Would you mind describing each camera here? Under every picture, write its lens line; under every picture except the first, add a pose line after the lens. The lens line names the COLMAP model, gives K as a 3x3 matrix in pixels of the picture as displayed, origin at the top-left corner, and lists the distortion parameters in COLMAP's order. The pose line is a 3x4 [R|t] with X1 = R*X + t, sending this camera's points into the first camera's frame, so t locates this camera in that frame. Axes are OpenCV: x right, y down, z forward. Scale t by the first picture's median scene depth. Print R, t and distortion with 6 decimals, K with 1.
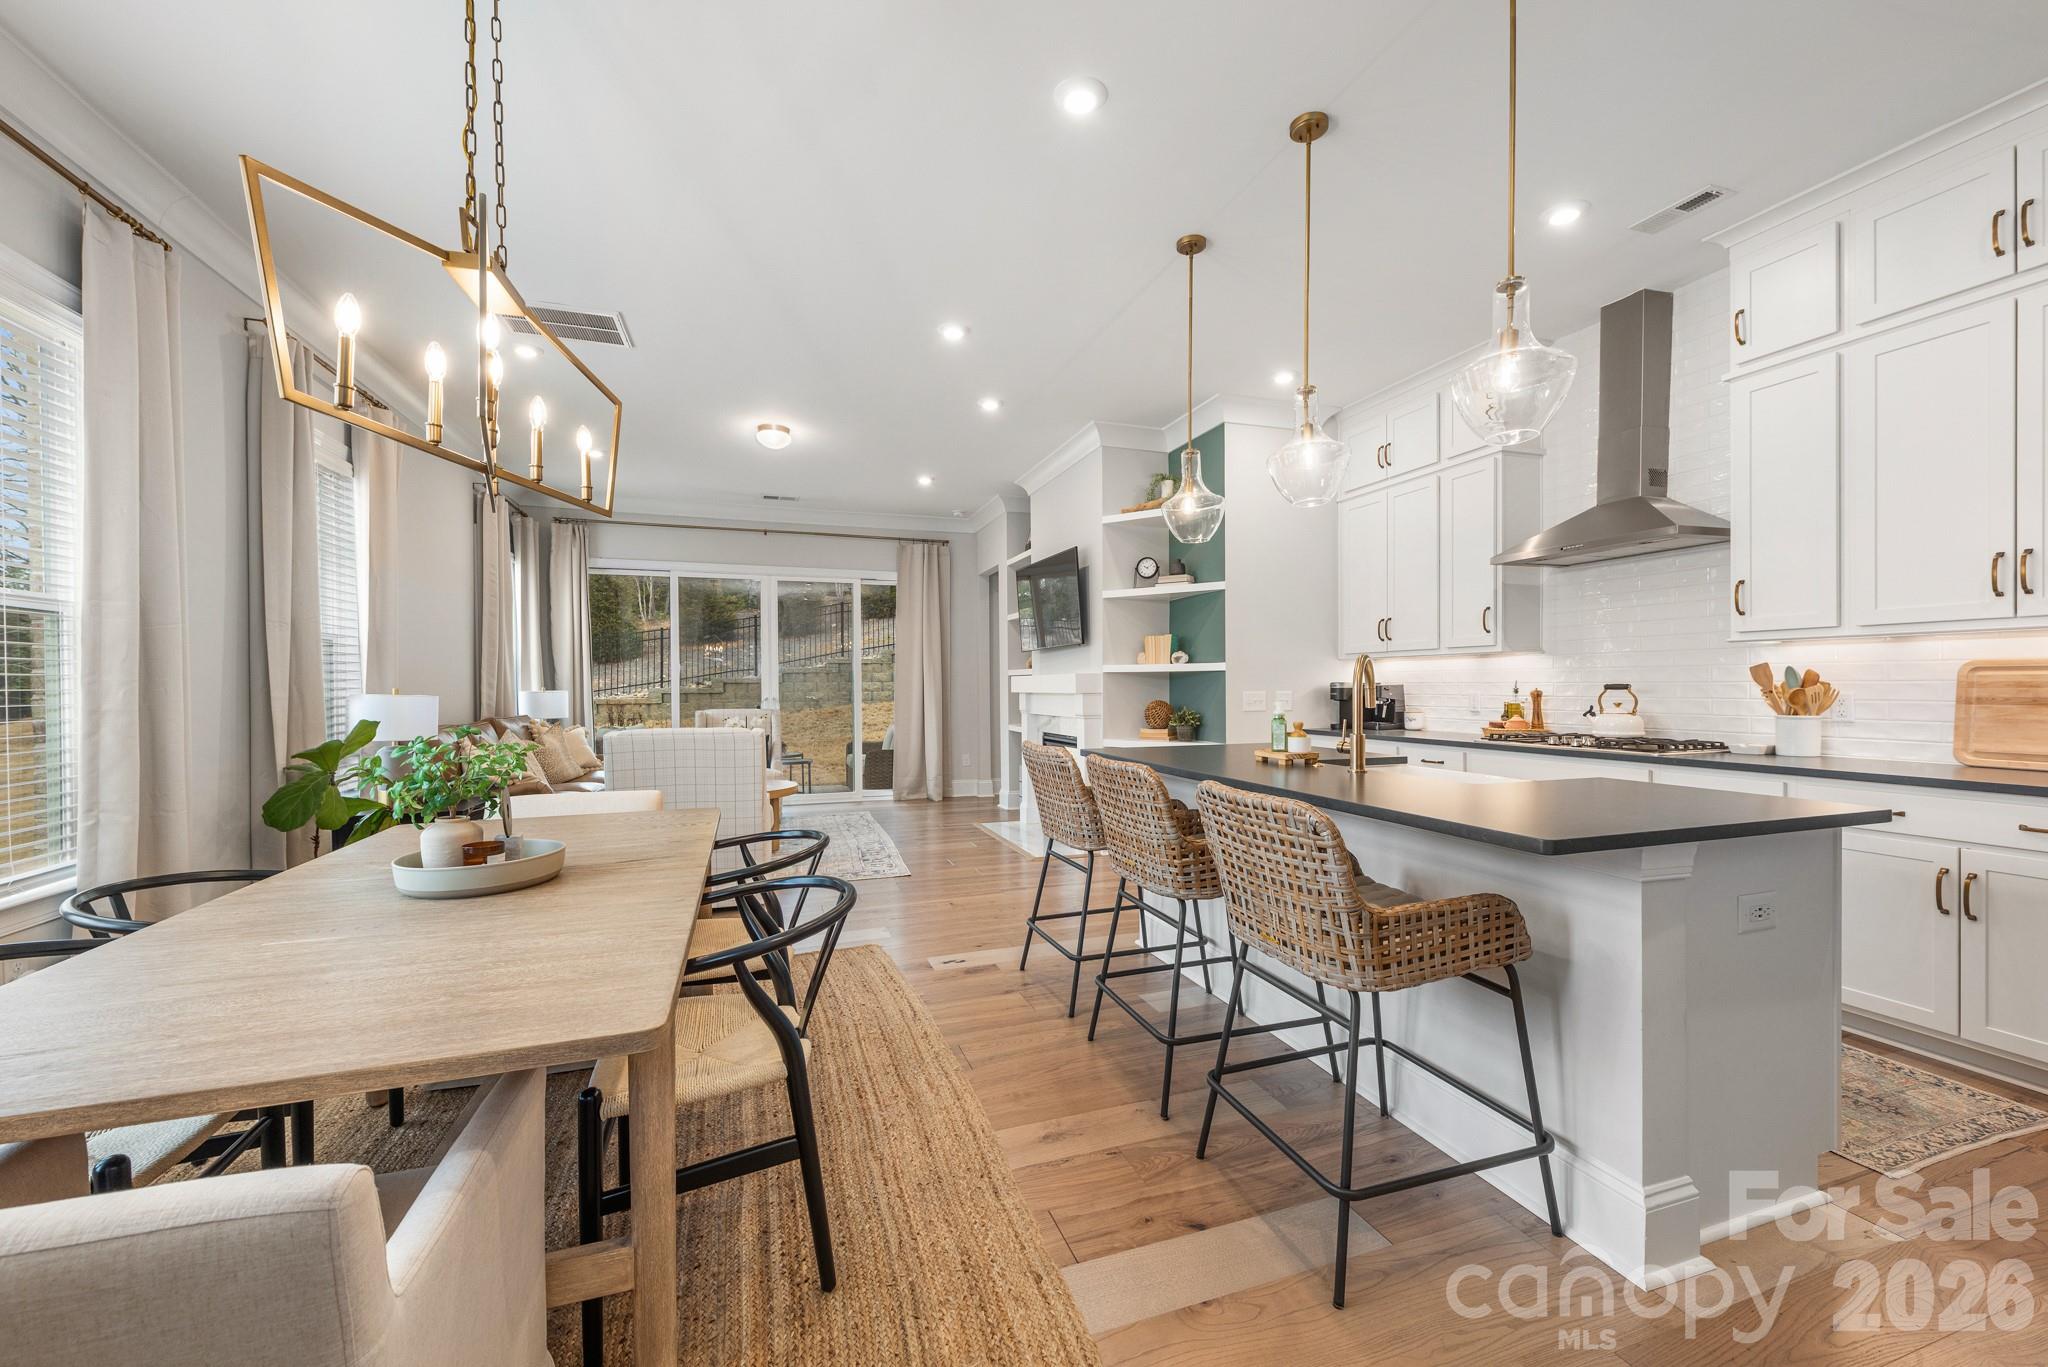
lens RADIAL K [[805.1, 0, 1041.6], [0, 805.1, 689.6], [0, 0, 1]] dist [0.008084, -0.001069]
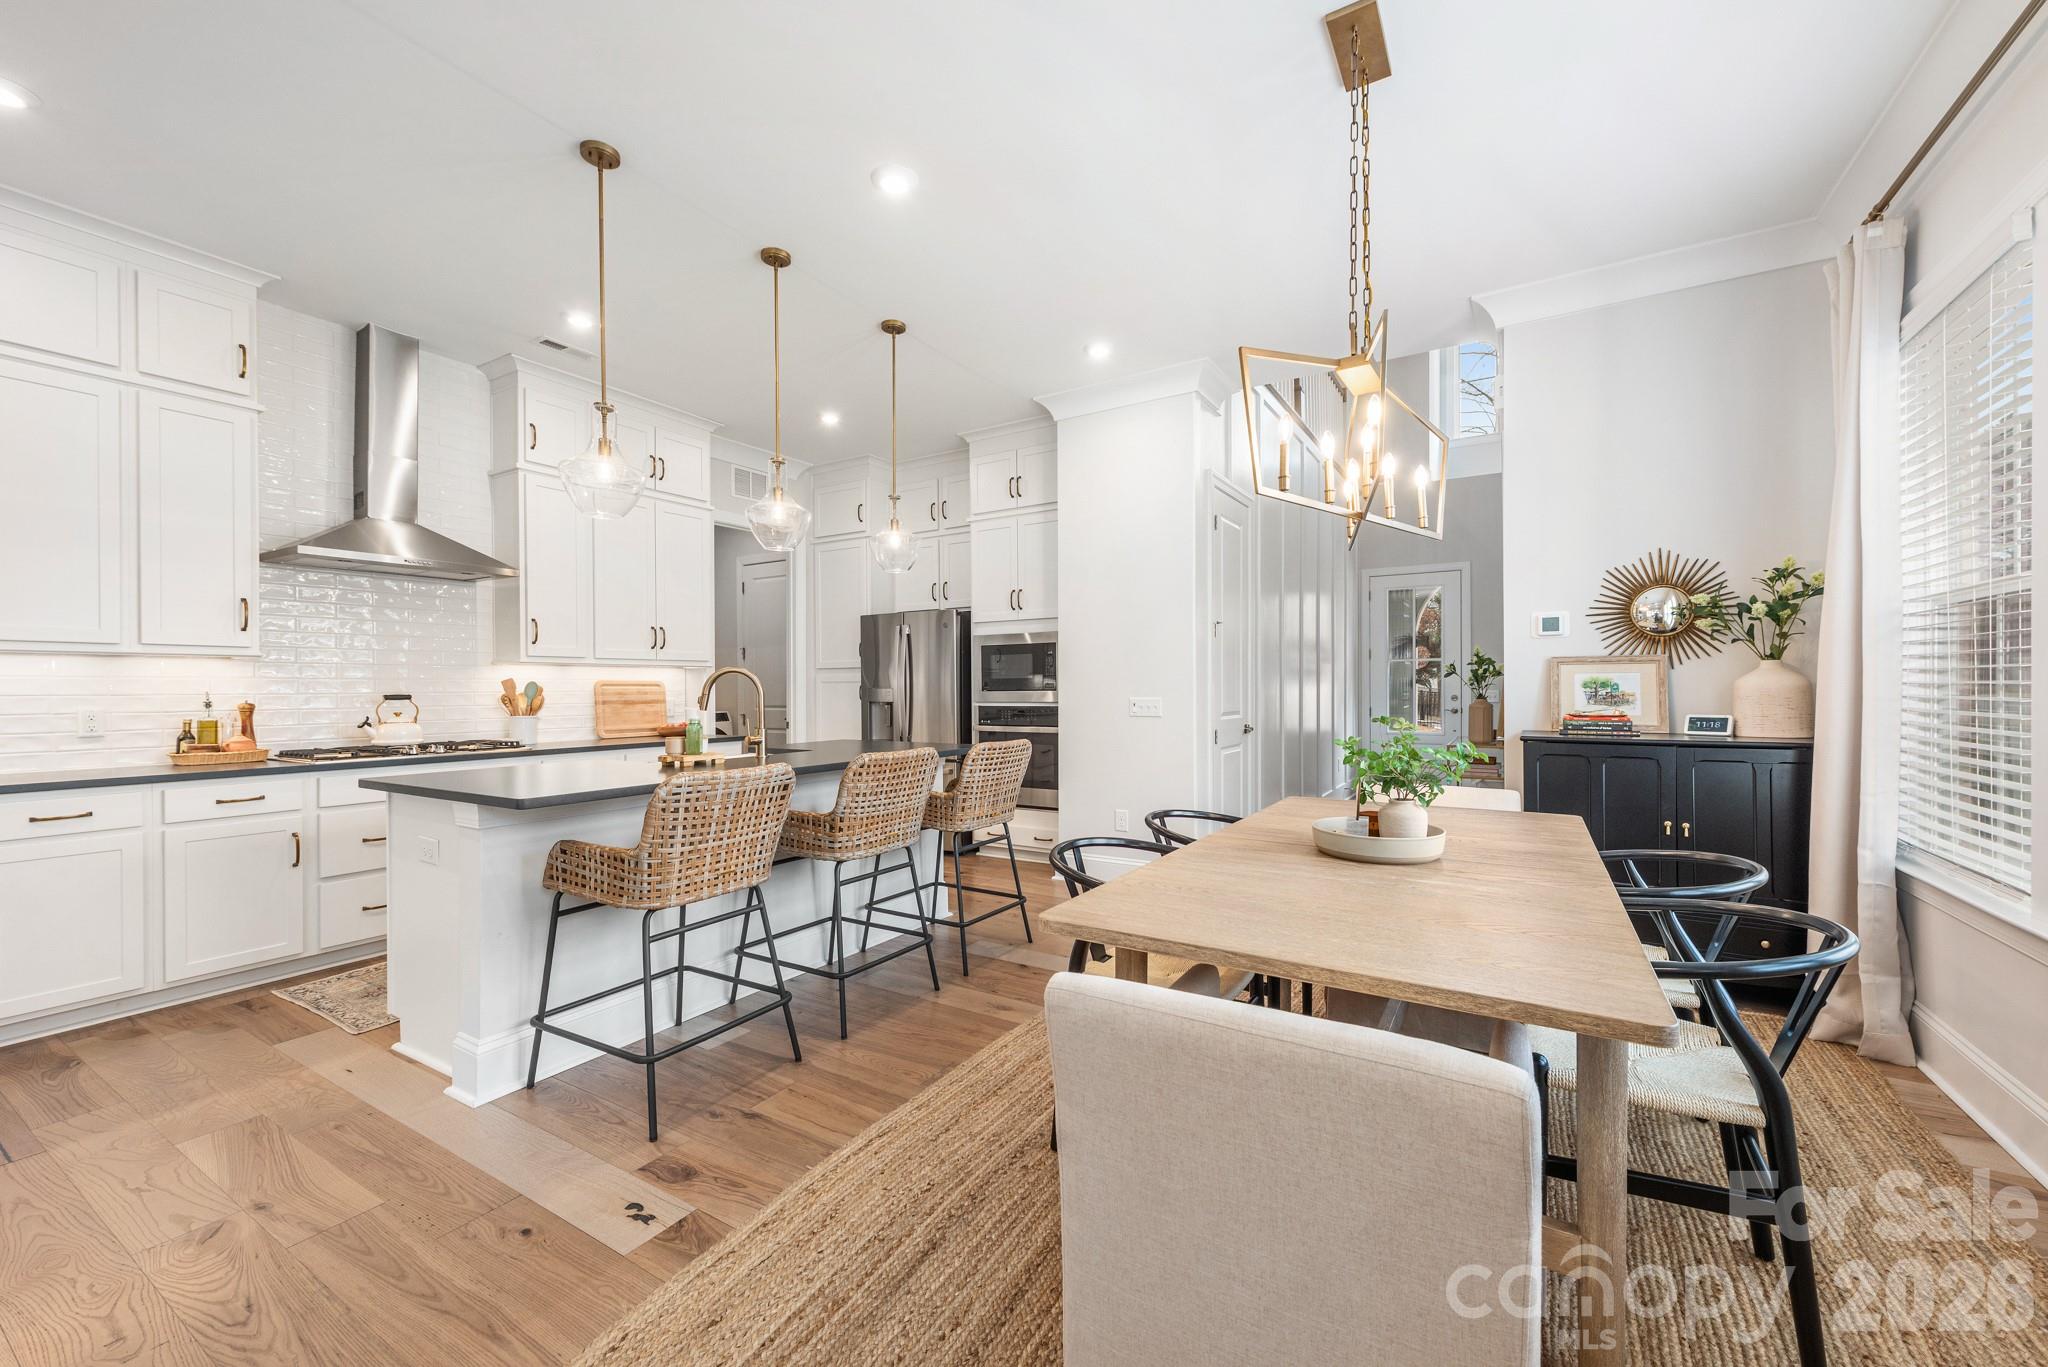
lens RADIAL K [[805.1, 0, 1021.3], [0, 805.1, 688.6], [0, 0, 1]] dist [0.008084, -0.001069]
pose [[-0.622218, 0.007127, 0.782812, -0.456984], [0.012218, 0.999925, 0.000608, -0.004125], [-0.782749, 0.009943, -0.622258, 0.753246]]
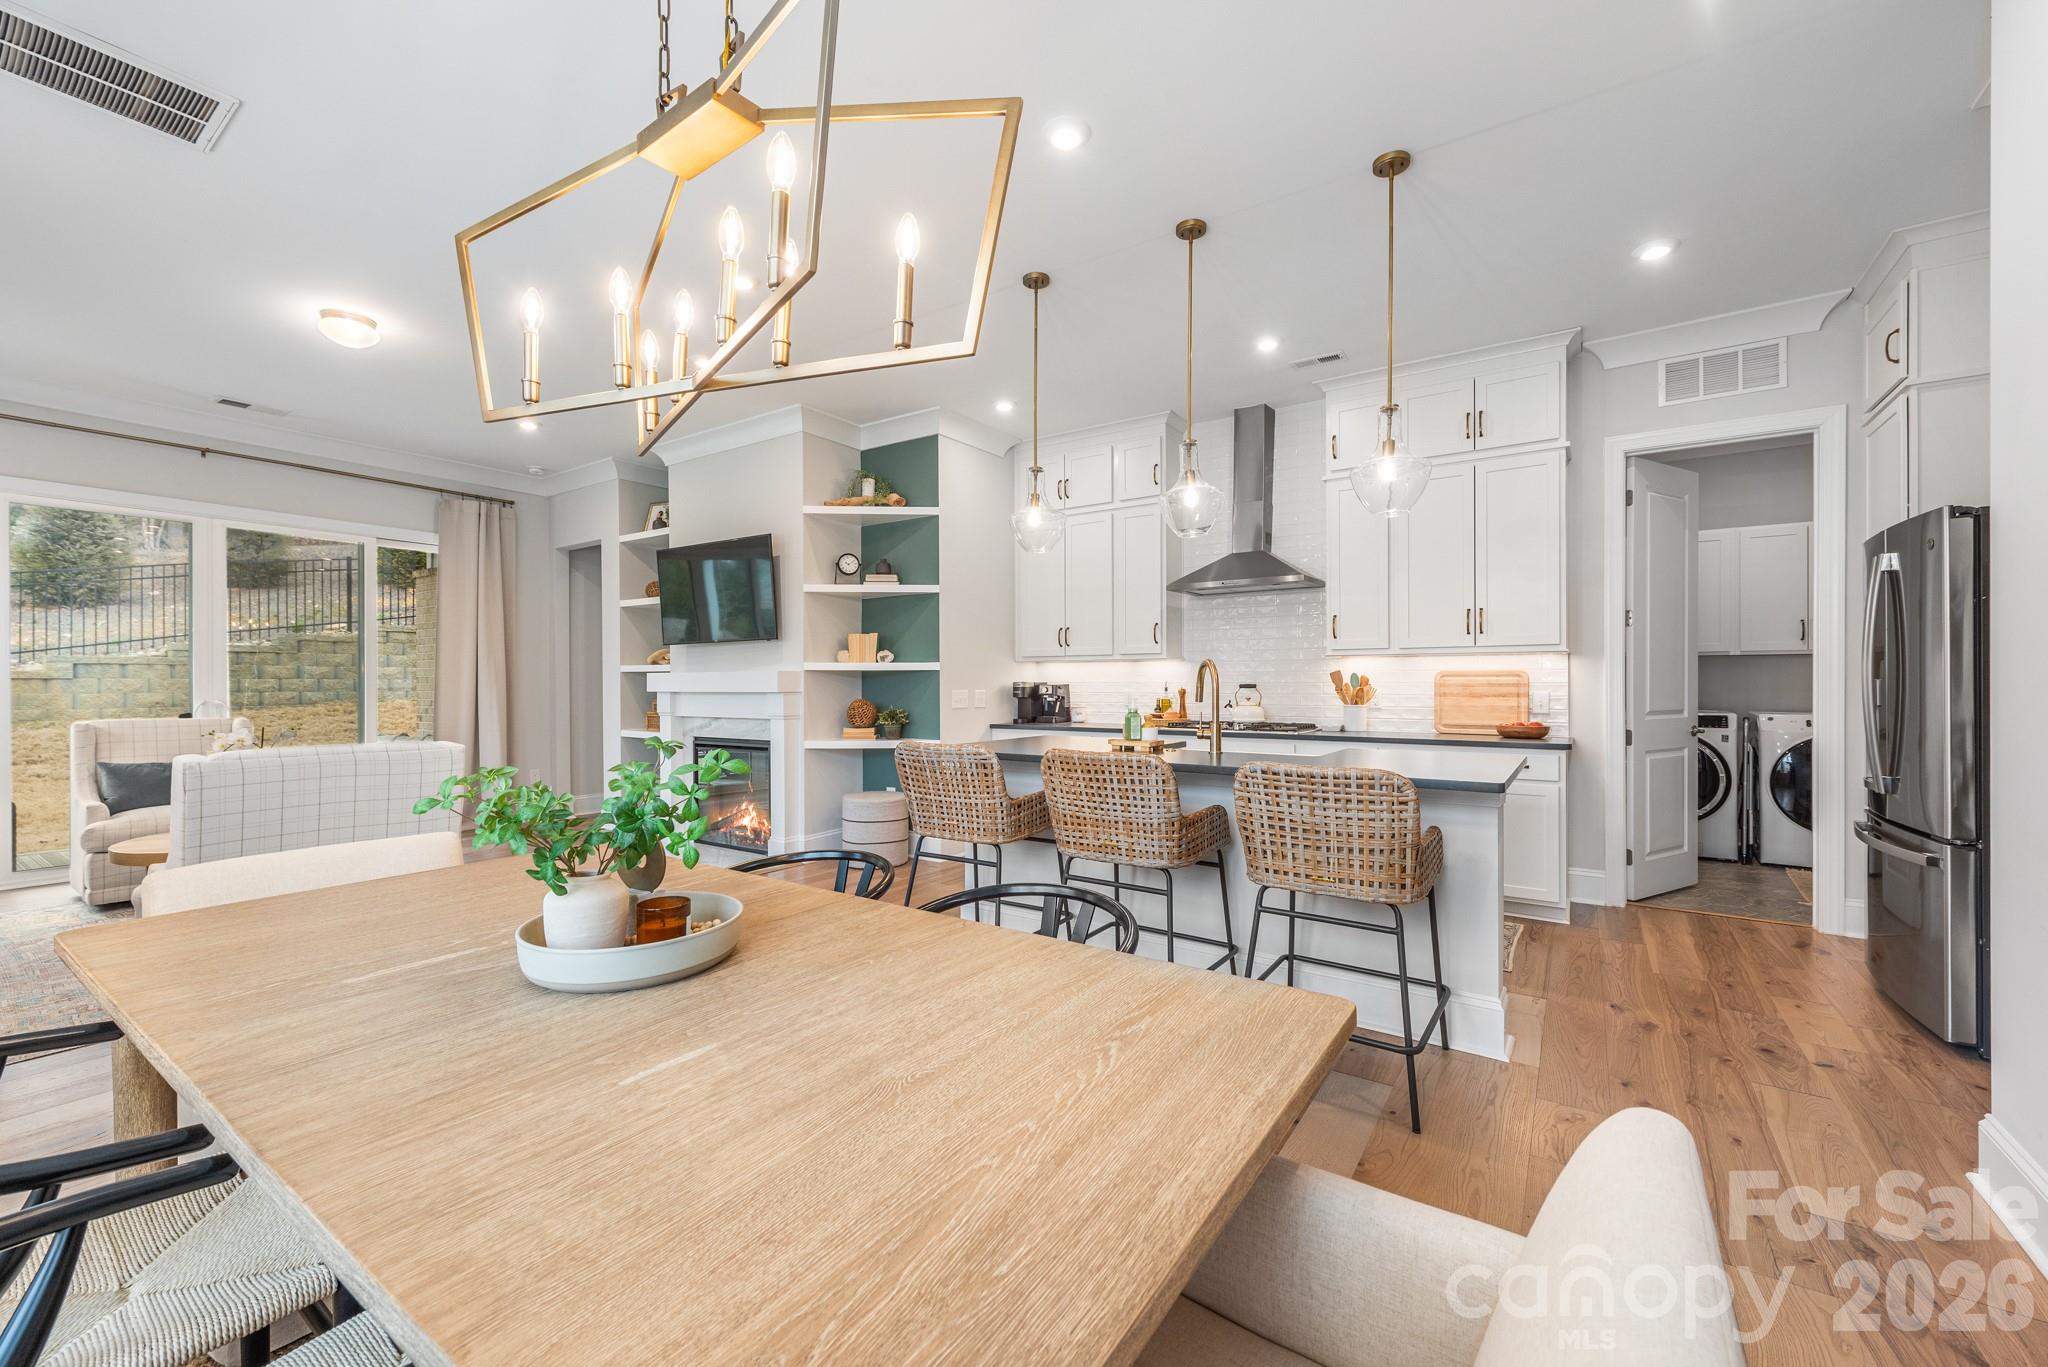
lens RADIAL K [[805.1, 0, 1037.5], [0, 805.1, 684.6], [0, 0, 1]] dist [0.008084, -0.001069]
pose [[0.804258, 0.002607, 0.594275, -0.292423], [0.000331, 0.999988, -0.004835, 0.000546], [-0.594280, 0.004085, 0.804248, 0.078658]]
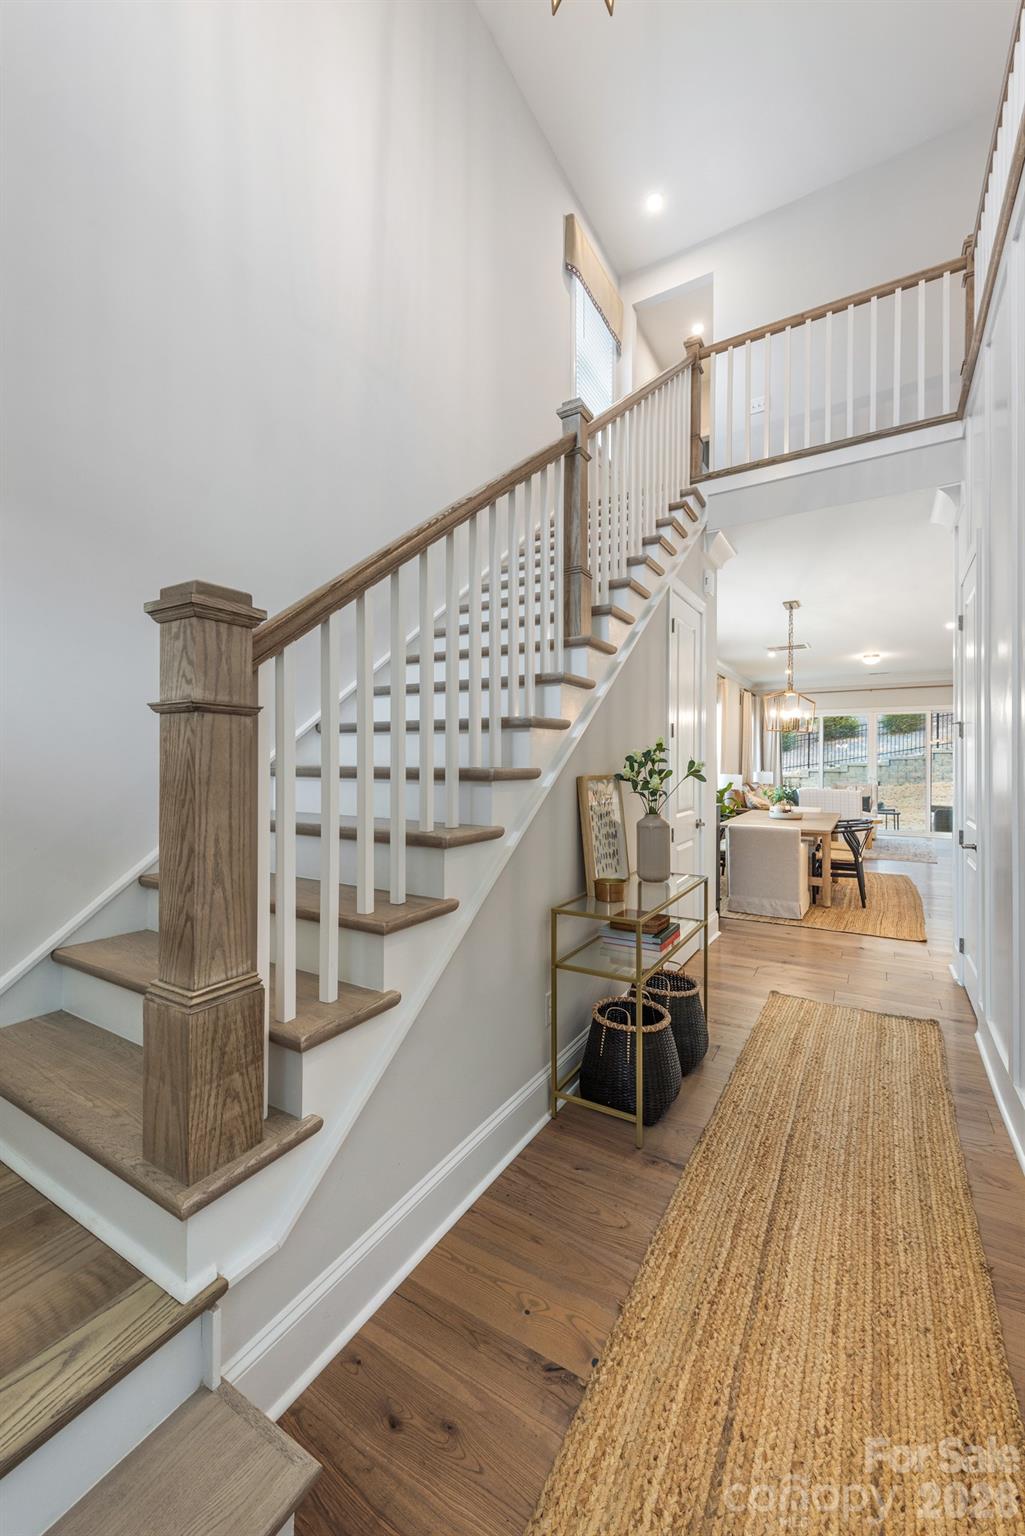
lens RADIAL K [[603.8, 0, 518.5], [0, 603.8, 761.8], [0, 0, 1]] dist [0.008084, -0.001069]
pose [[0.639200, 0.006358, -0.769014, 0.347696], [-0.011529, 0.999933, -0.001315, -0.022318], [0.768954, 0.009706, 0.639231, -0.841944]]
